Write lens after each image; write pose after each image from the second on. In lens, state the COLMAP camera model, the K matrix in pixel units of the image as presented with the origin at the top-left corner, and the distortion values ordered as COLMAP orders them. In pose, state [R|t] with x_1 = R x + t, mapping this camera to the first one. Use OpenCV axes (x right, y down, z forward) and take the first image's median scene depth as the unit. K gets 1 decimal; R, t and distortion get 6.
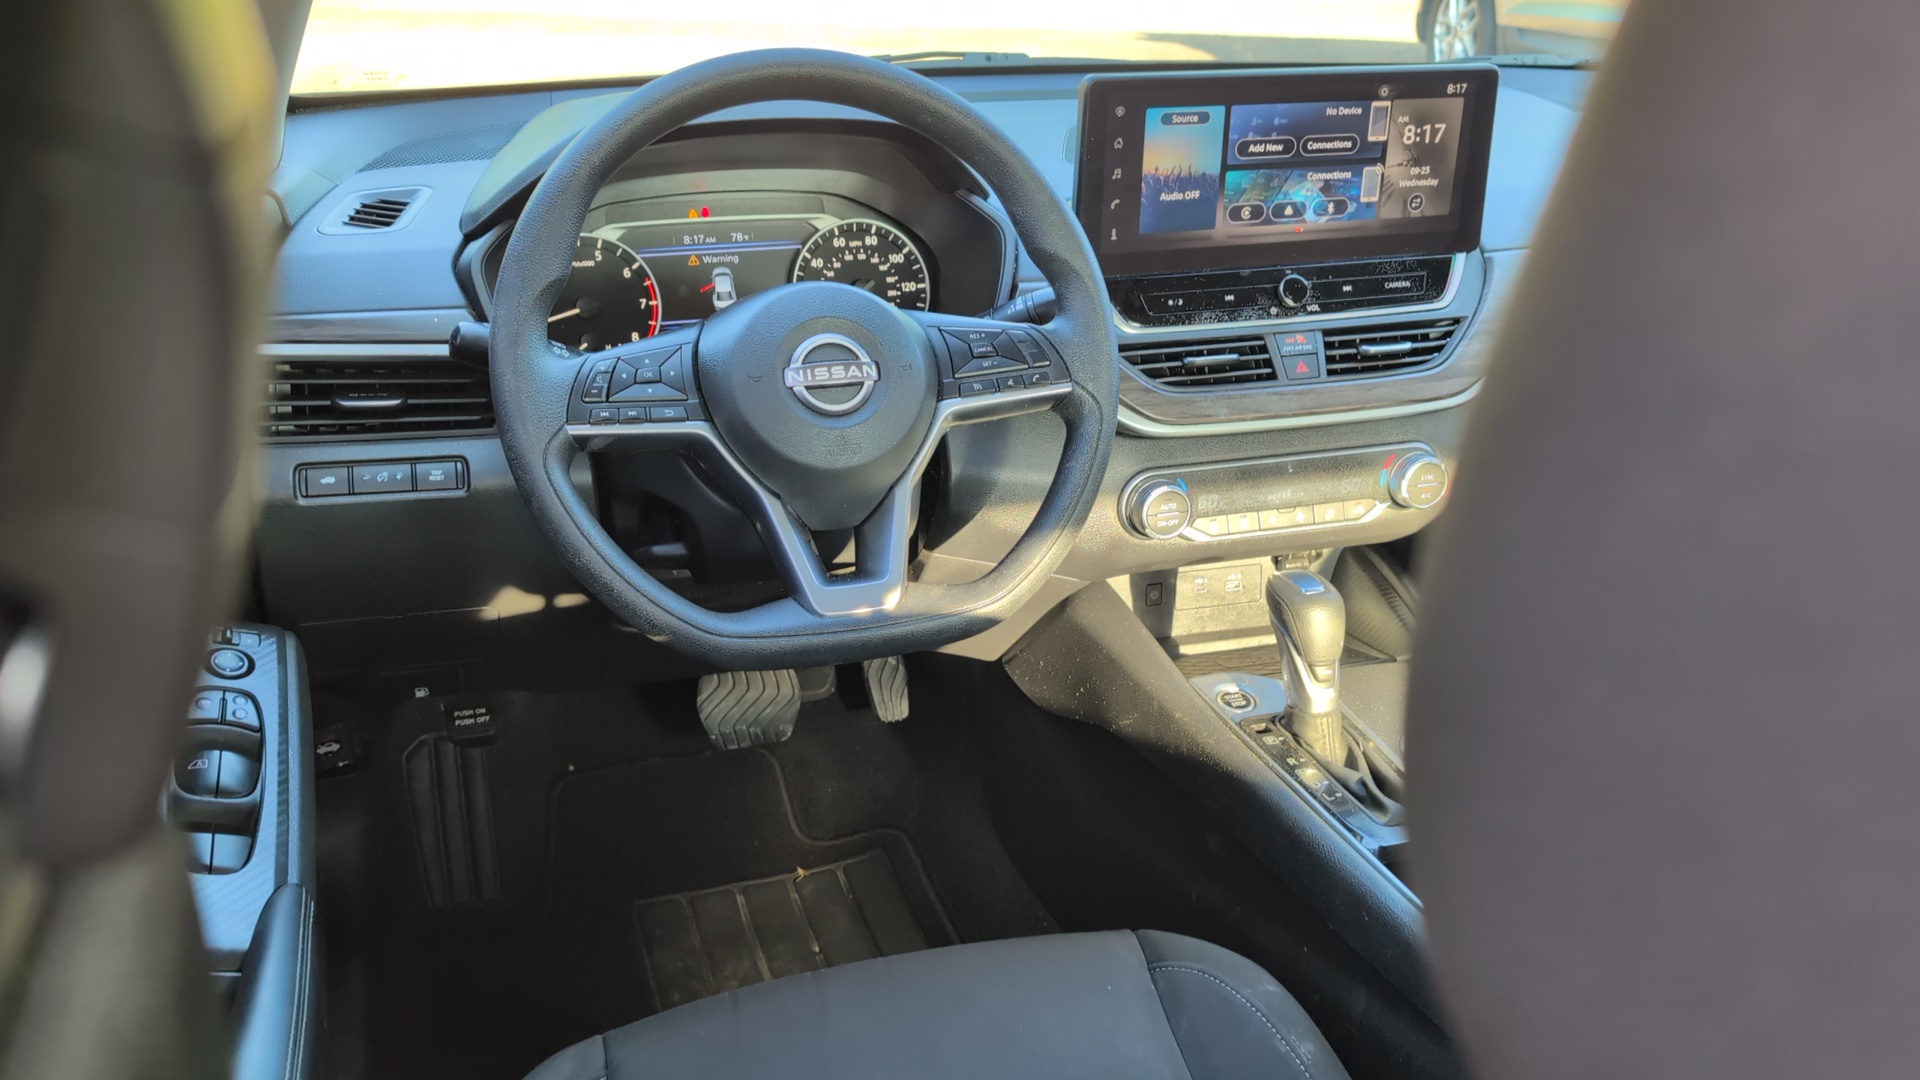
lens RADIAL K [[1618.0, 0, 960.0], [0, 1618.0, 540.0], [0, 0, 1]] dist [0.013672, -0.008924]
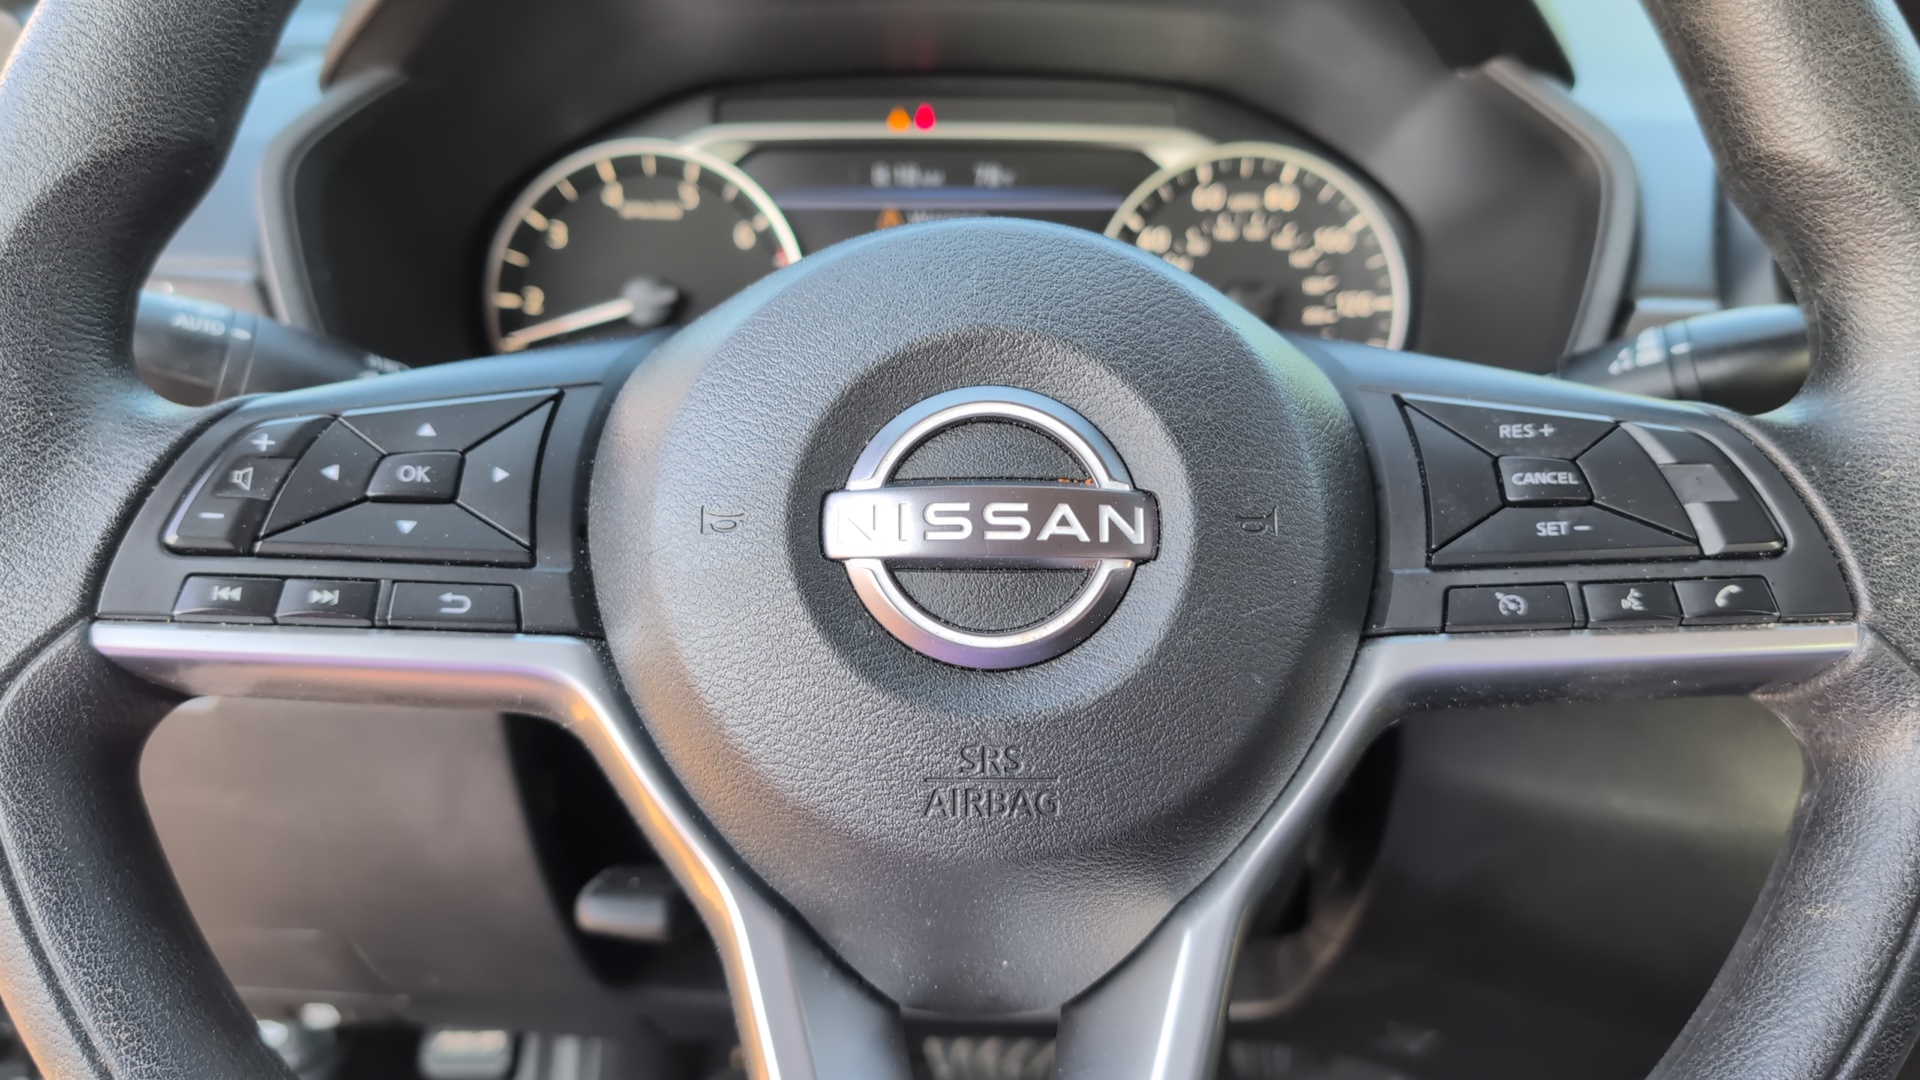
lens RADIAL K [[1618.0, 0, 960.0], [0, 1618.0, 540.0], [0, 0, 1]] dist [0.013672, -0.008924]
pose [[0.952332, 0.098241, -0.288814, -0.000038], [-0.109183, 0.993779, -0.021982, -0.071392], [0.284857, 0.052468, 0.957133, 0.554785]]
